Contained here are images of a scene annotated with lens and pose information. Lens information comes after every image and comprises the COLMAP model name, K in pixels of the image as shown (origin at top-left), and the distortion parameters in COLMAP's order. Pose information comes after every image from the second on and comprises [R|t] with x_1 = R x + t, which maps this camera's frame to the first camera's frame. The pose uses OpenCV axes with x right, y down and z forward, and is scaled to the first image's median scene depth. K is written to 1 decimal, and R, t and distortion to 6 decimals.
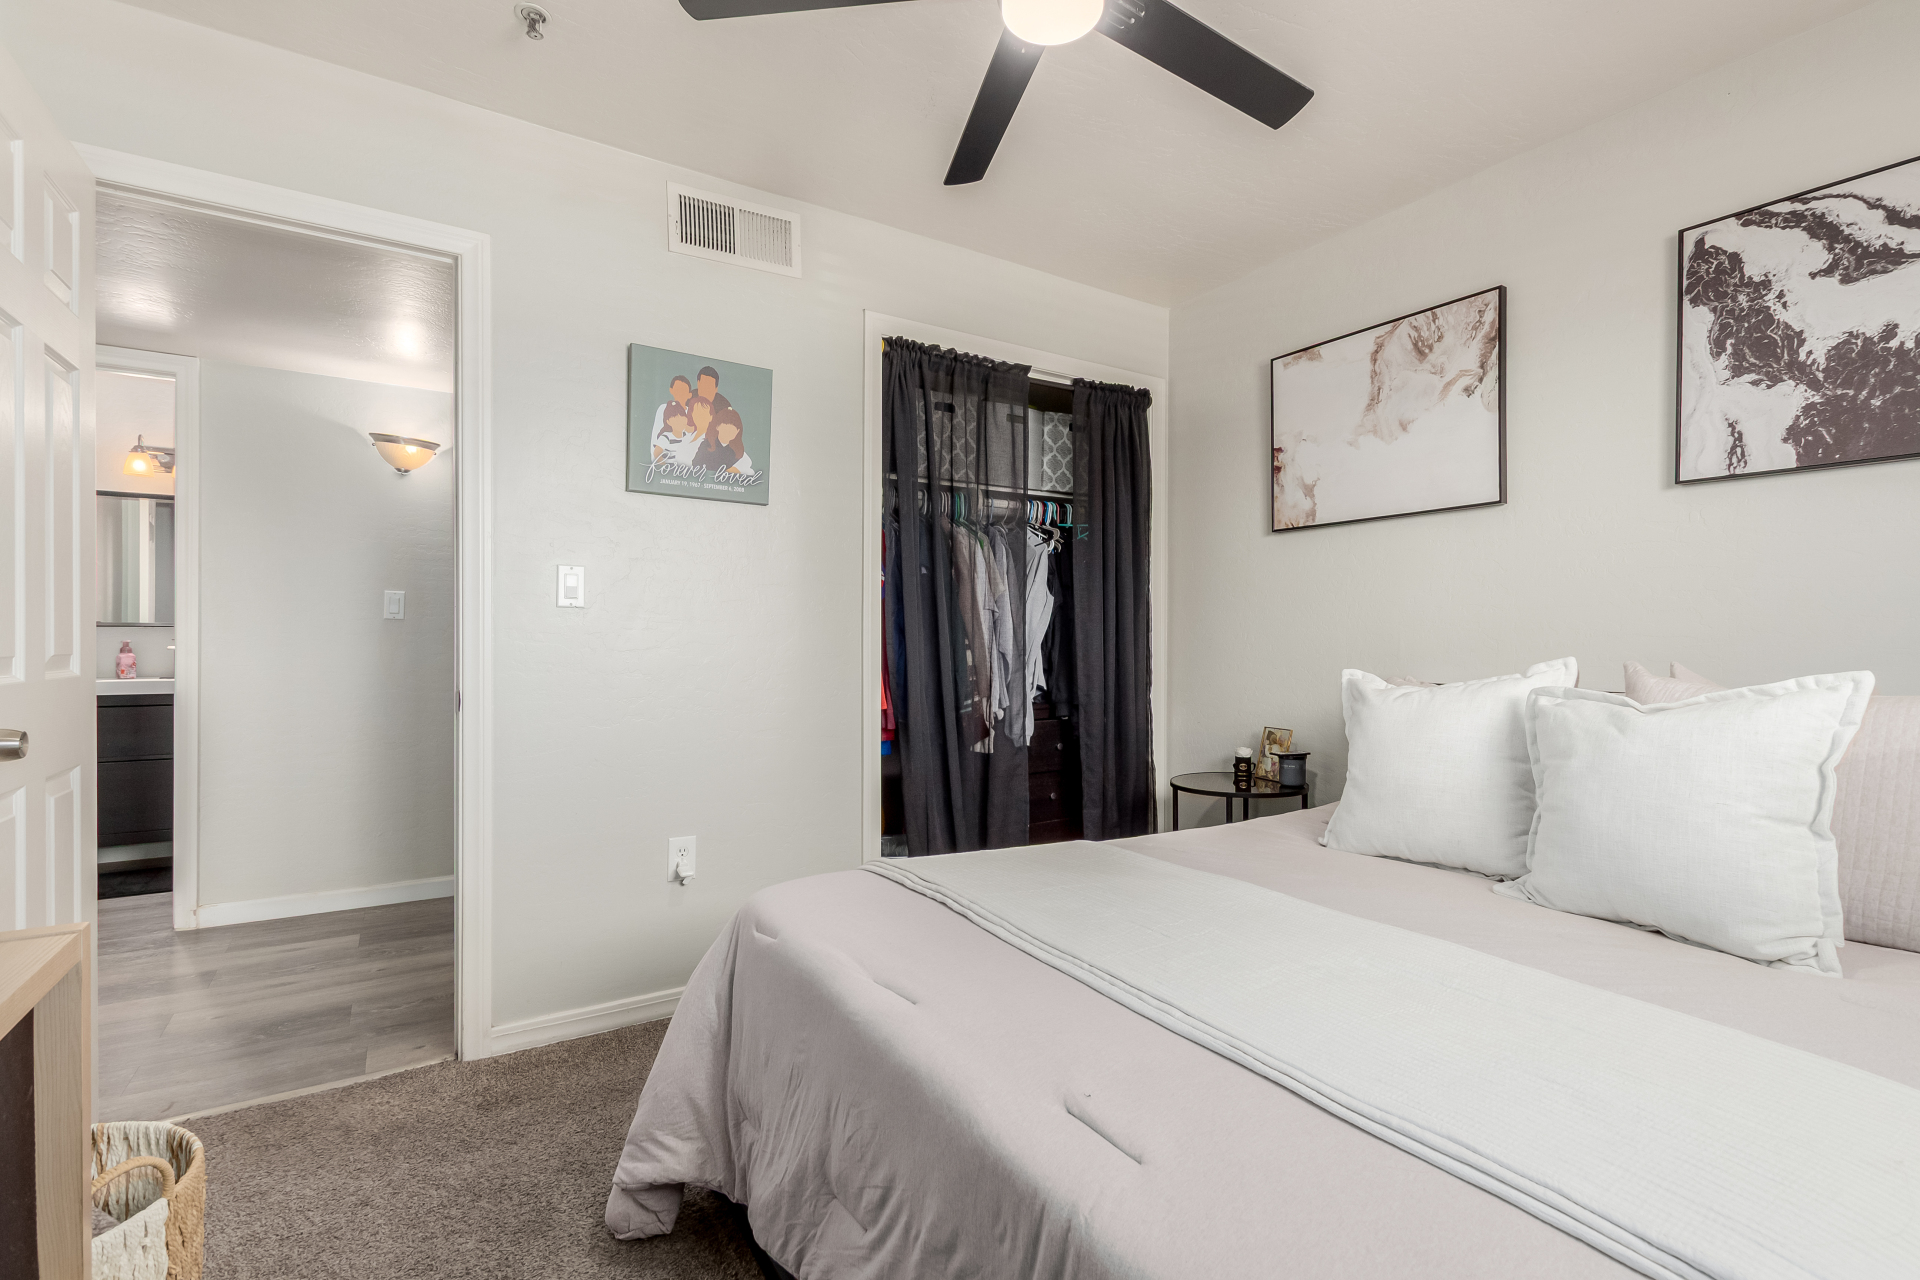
lens RADIAL K [[878.0, 0, 963.7], [0, 878.0, 645.9], [0, 0, 1]] dist [0.003352, -0.004548]
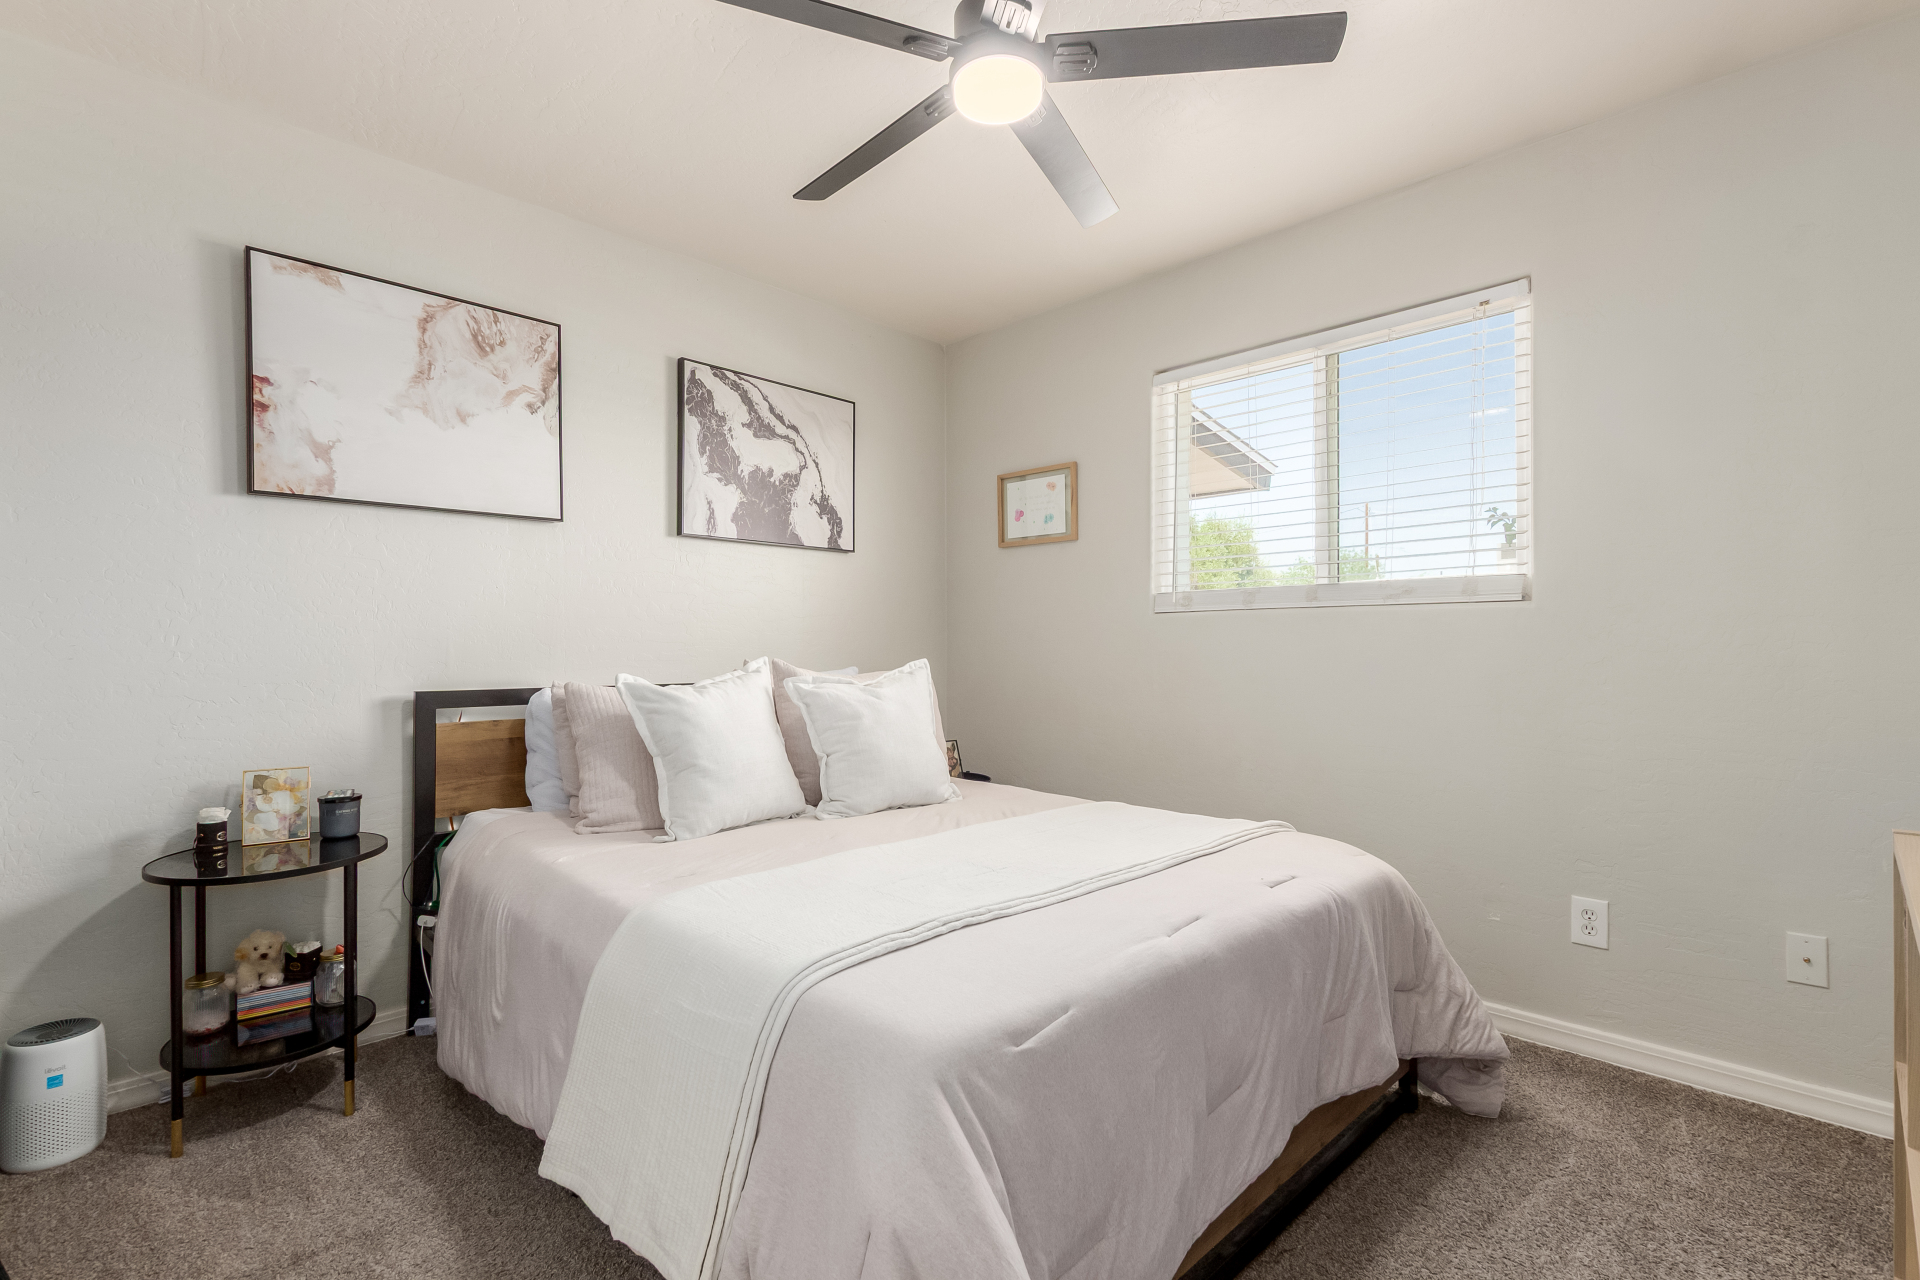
lens RADIAL K [[878.0, 0, 963.7], [0, 878.0, 645.9], [0, 0, 1]] dist [0.003352, -0.004548]
pose [[-0.223535, -0.002286, 0.974693, -0.574379], [0.007465, 0.999964, 0.004057, -0.005767], [-0.974667, 0.008183, -0.223510, 0.742118]]
